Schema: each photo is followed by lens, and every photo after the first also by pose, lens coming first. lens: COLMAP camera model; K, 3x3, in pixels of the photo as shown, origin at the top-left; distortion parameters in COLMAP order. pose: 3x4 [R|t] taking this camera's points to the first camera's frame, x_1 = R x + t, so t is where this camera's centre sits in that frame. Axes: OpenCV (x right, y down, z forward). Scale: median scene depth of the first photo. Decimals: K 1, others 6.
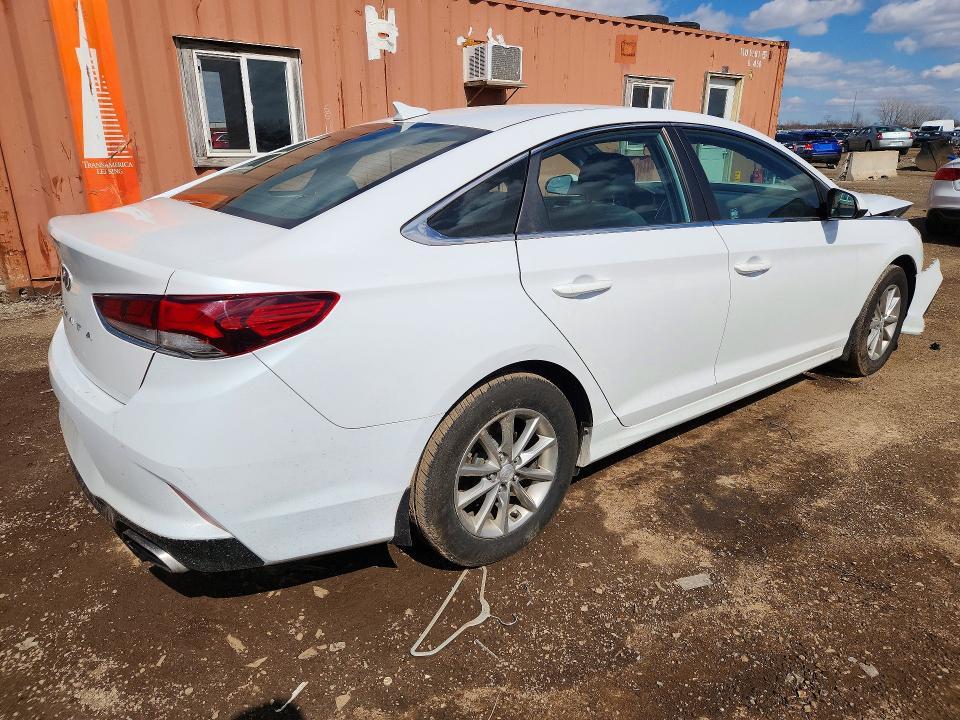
lens RADIAL K [[643.7, 0, 483.0], [0, 643.7, 362.0], [0, 0, 1]] dist [0.011054, -0.001550]
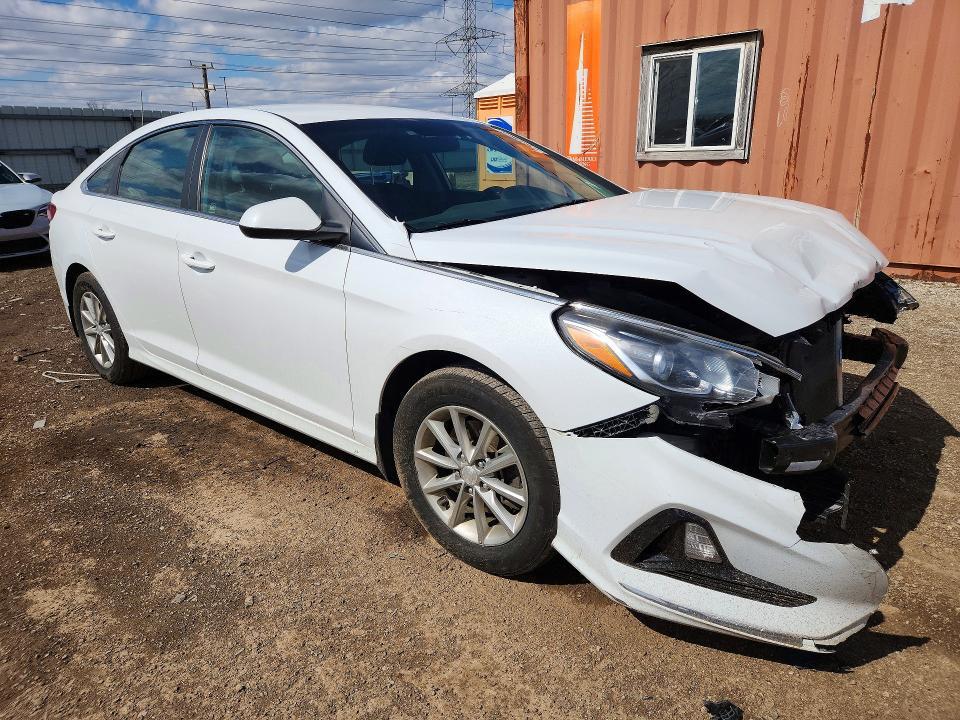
lens RADIAL K [[663.3, 0, 480.5], [0, 663.3, 357.1], [0, 0, 1]] dist [0.024291, -0.004087]
pose [[0.174528, 0.287017, -0.941892, 0.725886], [-0.298177, 0.927065, 0.227248, -0.178262], [0.938419, 0.241190, 0.247381, 0.573057]]
